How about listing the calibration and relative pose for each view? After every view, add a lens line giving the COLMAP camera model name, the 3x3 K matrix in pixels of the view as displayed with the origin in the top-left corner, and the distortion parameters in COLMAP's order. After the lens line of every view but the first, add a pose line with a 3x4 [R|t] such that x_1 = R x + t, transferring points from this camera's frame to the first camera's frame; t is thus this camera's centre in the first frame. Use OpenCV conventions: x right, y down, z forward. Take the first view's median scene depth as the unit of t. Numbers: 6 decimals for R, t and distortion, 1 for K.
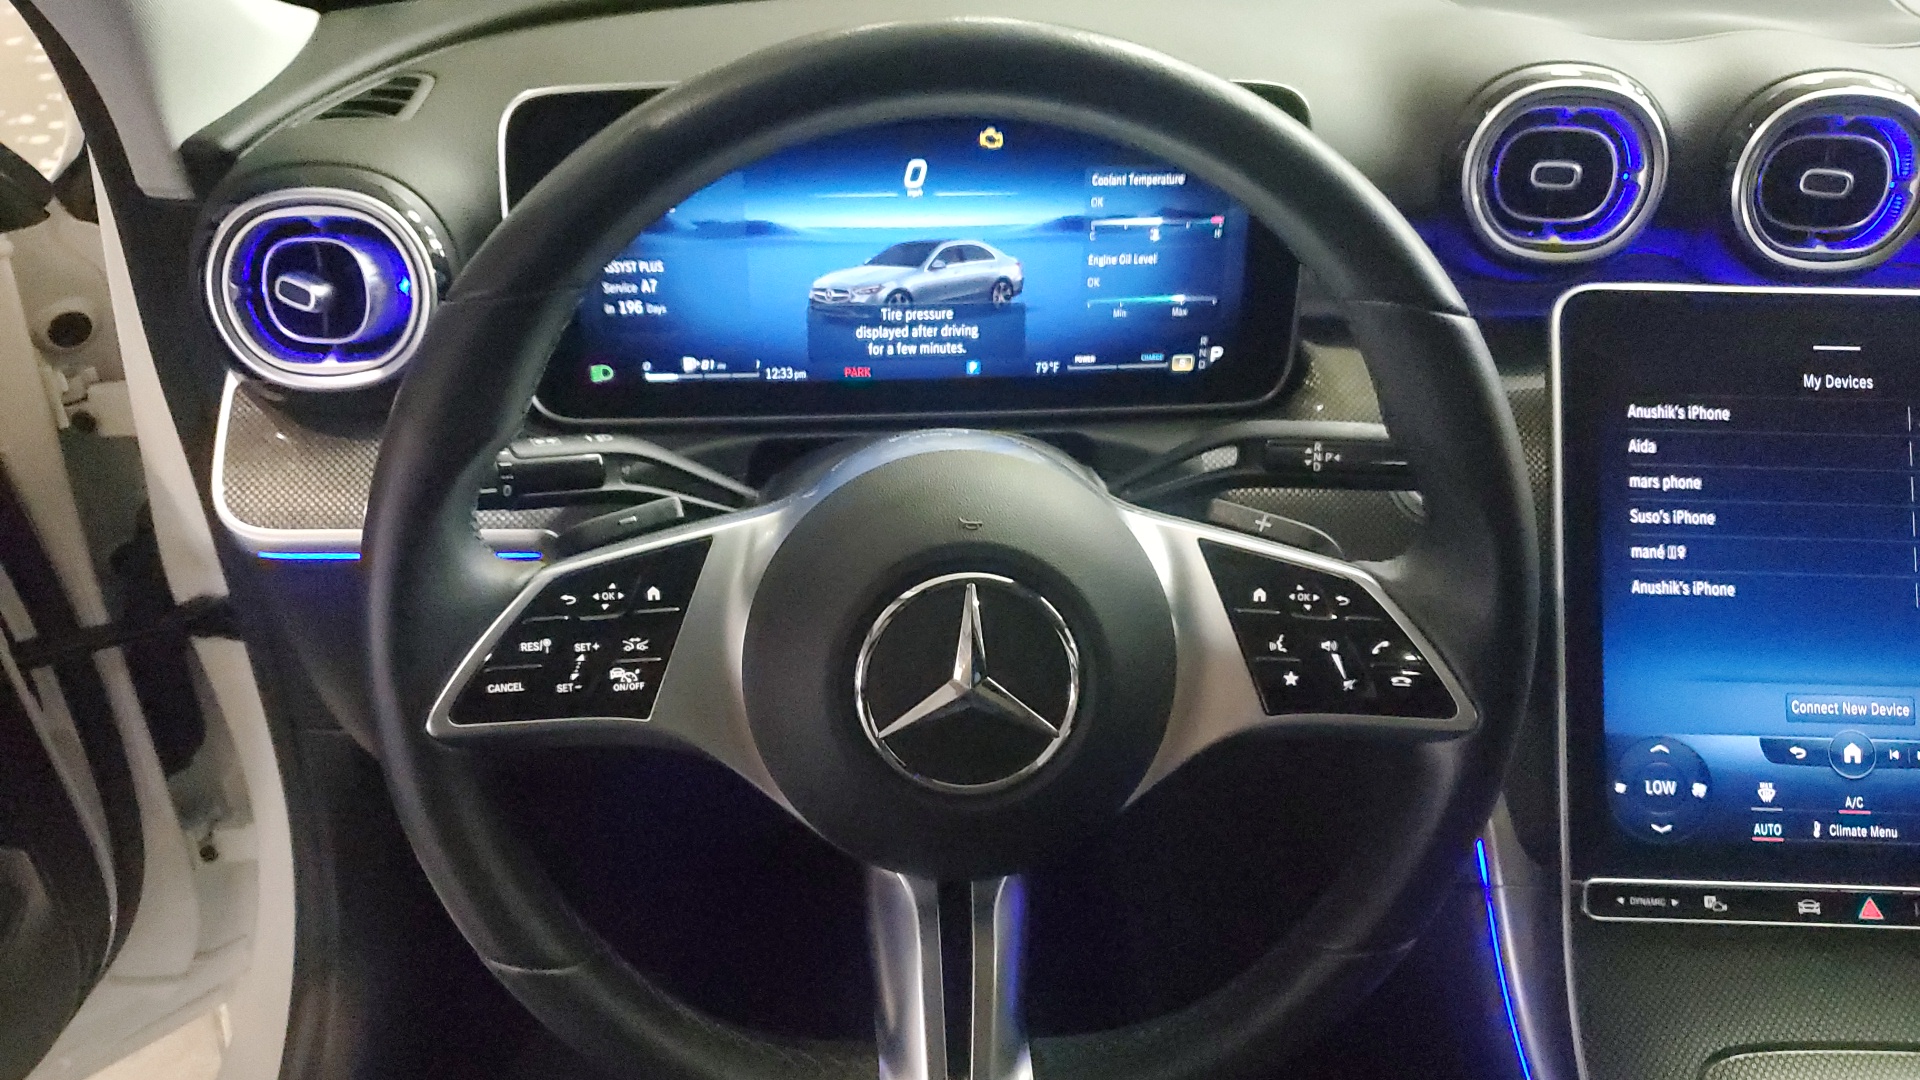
lens RADIAL K [[1467.6, 0, 963.3], [0, 1467.6, 582.4], [0, 0, 1]] dist [0.074208, -0.069454]
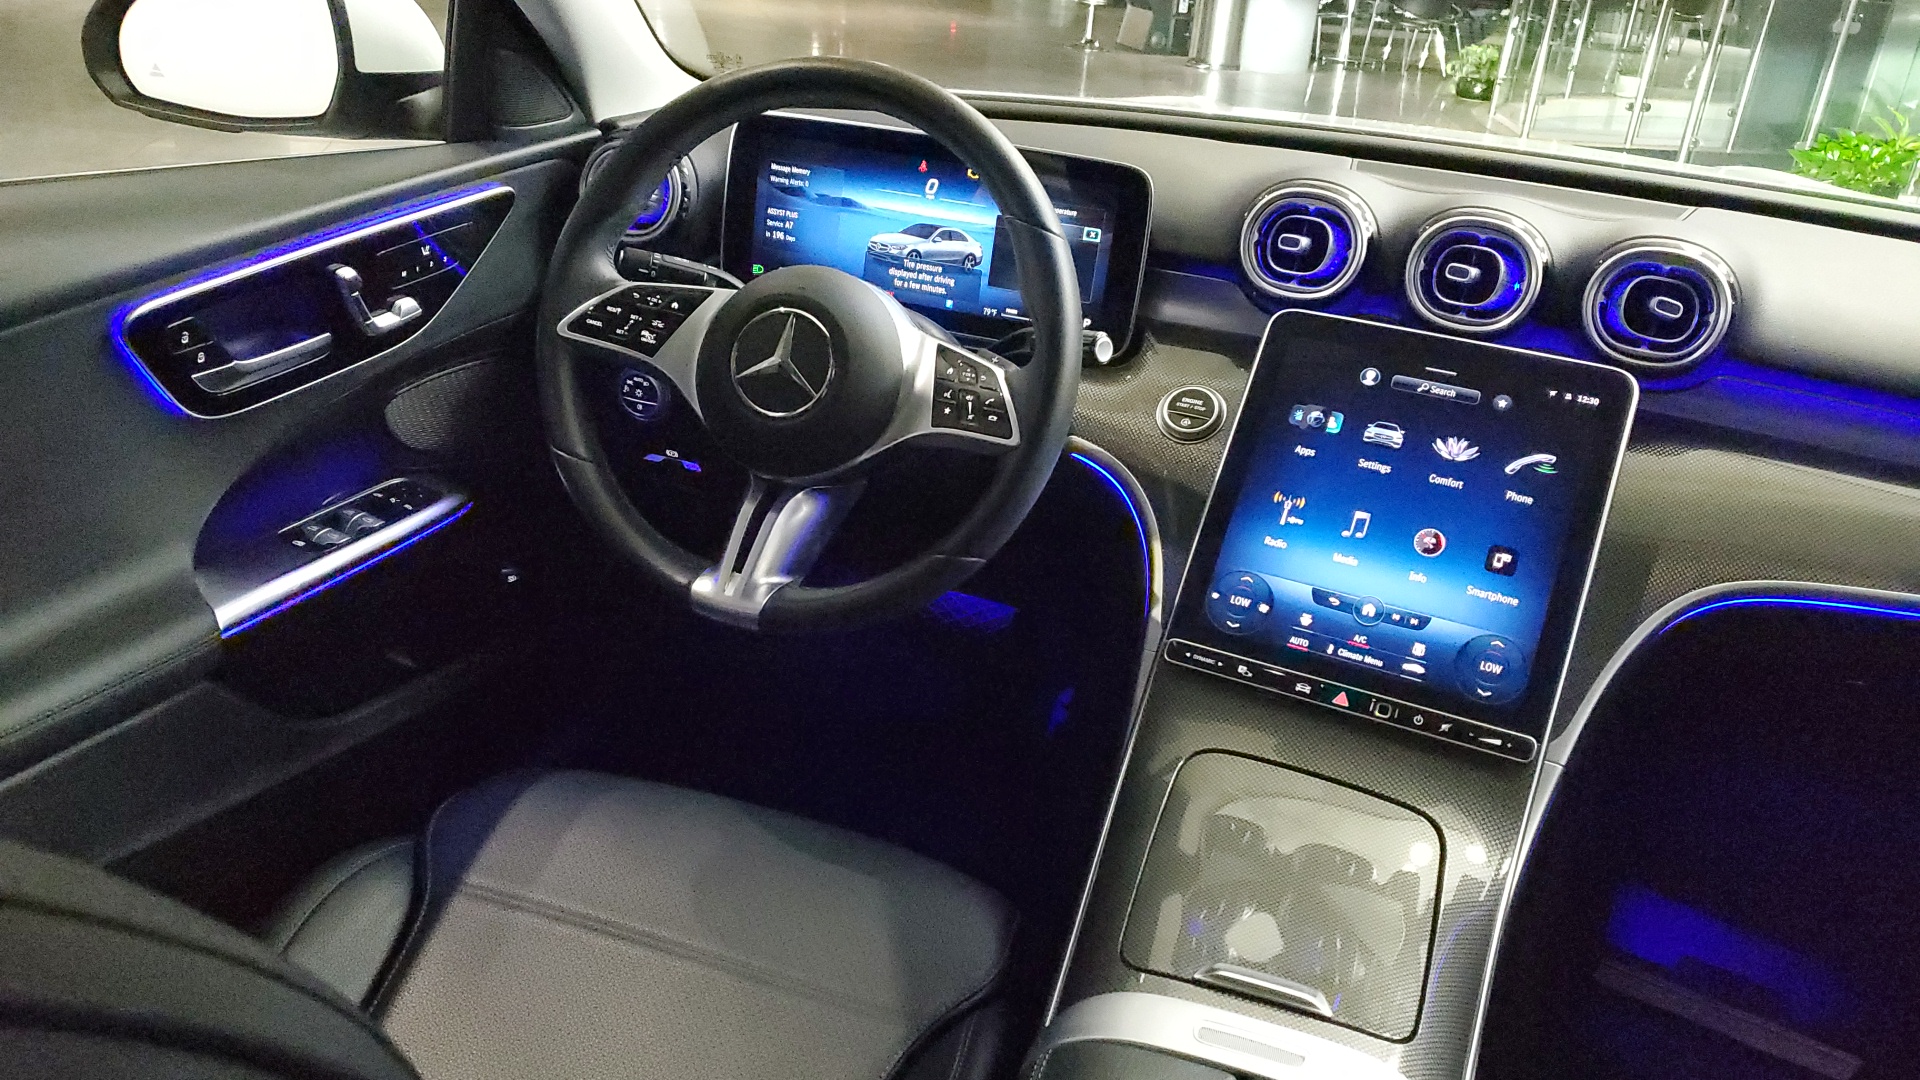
lens RADIAL K [[1505.3, 0, 960.0], [0, 1505.3, 540.0], [0, 0, 1]] dist [0.265353, -0.854621]
pose [[0.907308, 0.215506, -0.361039, 0.754952], [-0.282179, 0.948664, -0.142867, 0.385671], [0.311716, 0.231502, 0.921542, -0.600508]]
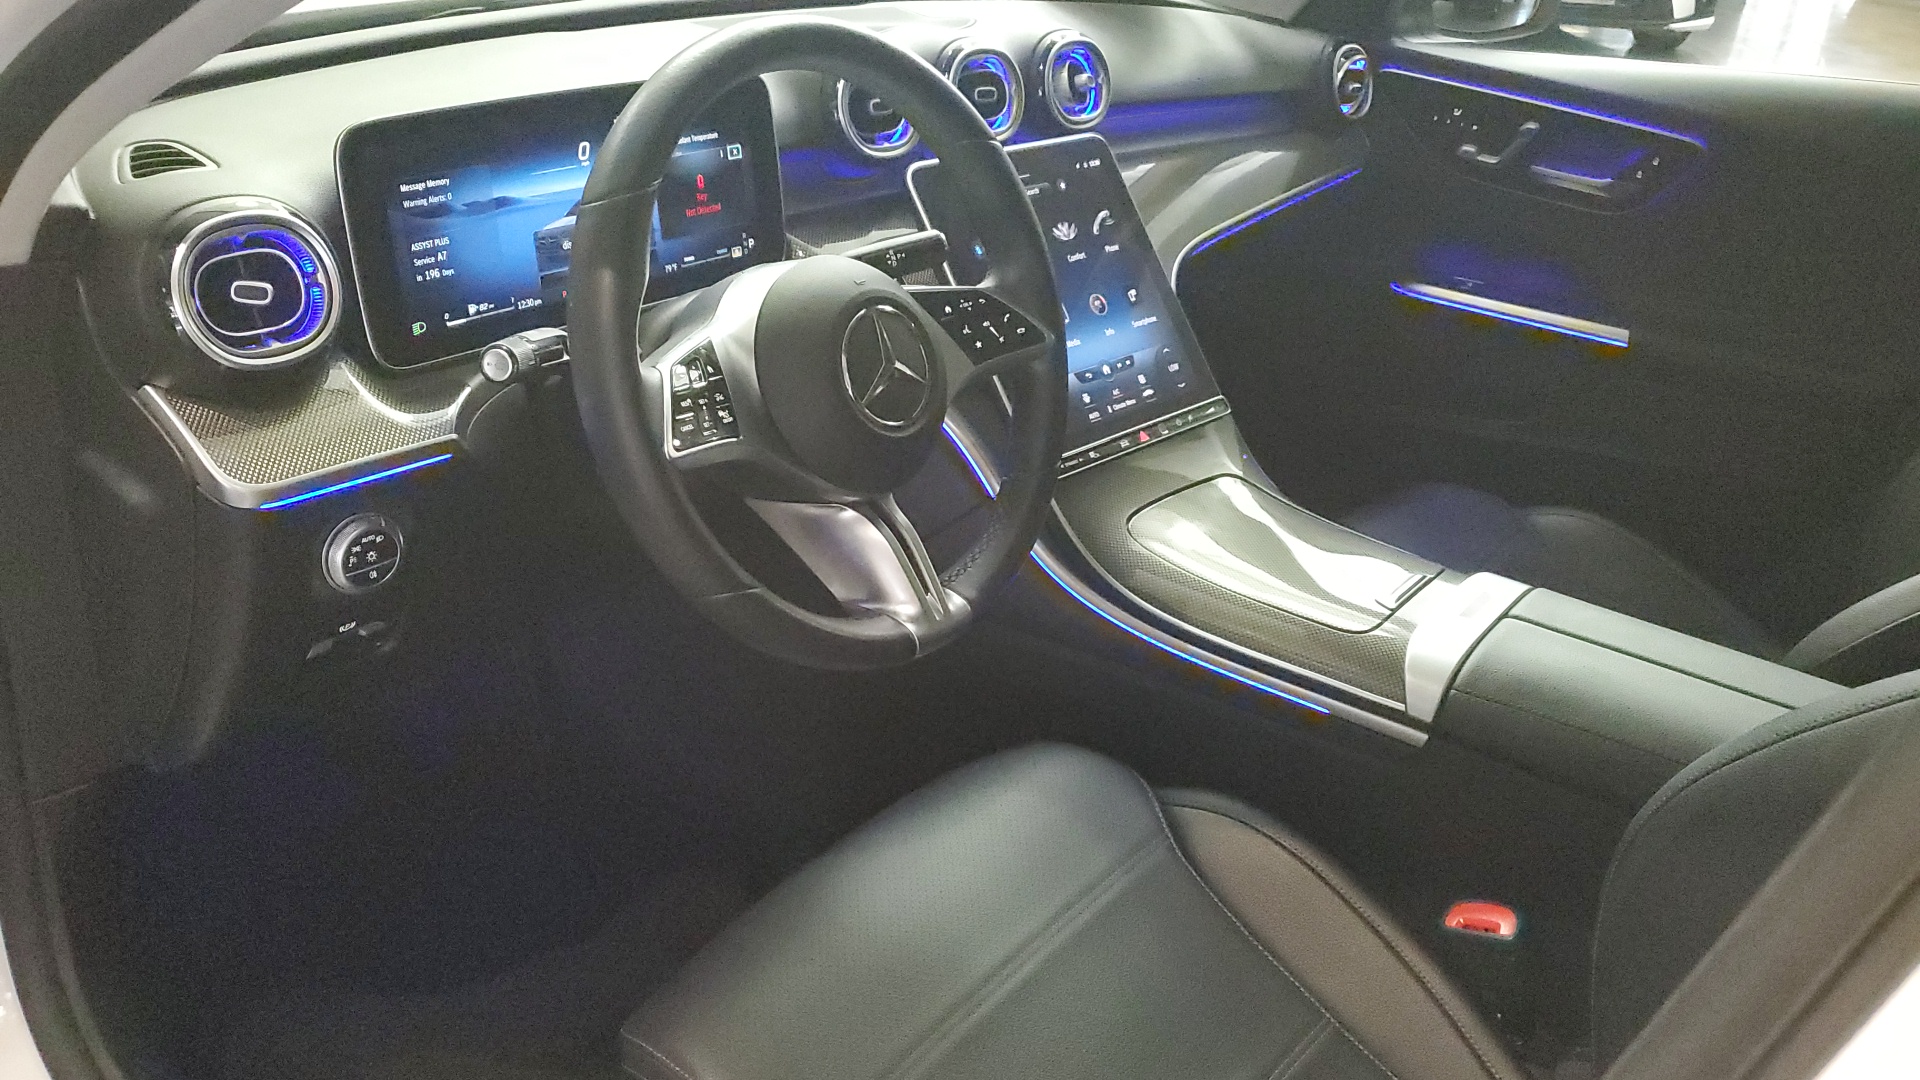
lens RADIAL K [[1505.3, 0, 960.0], [0, 1505.3, 540.0], [0, 0, 1]] dist [0.265353, -0.854621]
pose [[0.692415, -0.305567, 0.653598, -0.899488], [0.359800, 0.931448, 0.054297, 0.143806], [-0.625384, 0.197568, 0.754892, -0.338627]]
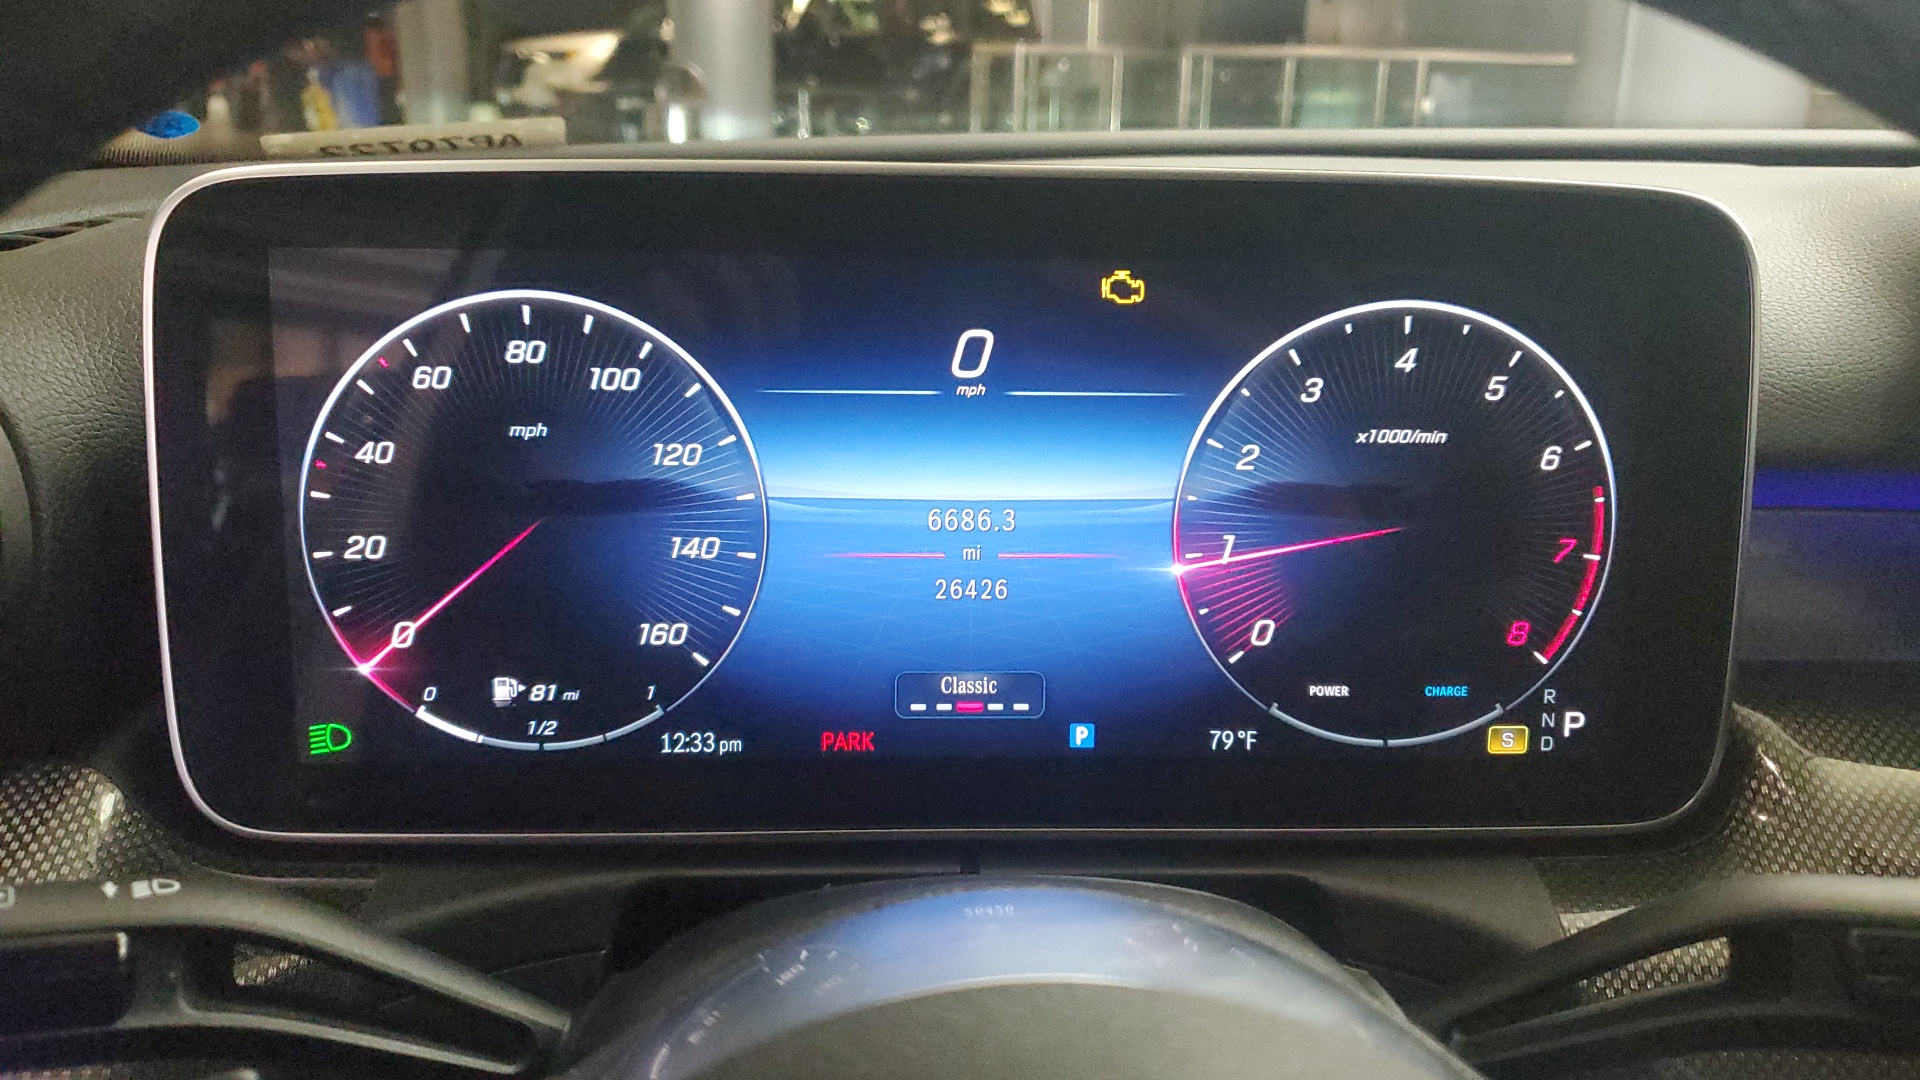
lens RADIAL K [[1502.2, 0, 987.8], [0, 1502.2, 572.9], [0, 0, 1]] dist [0.107085, -0.318915]
pose [[0.998424, 0.012856, -0.054621, 0.001996], [-0.026720, 0.964881, -0.261325, -0.069592], [0.049343, 0.262372, 0.963704, 0.518107]]
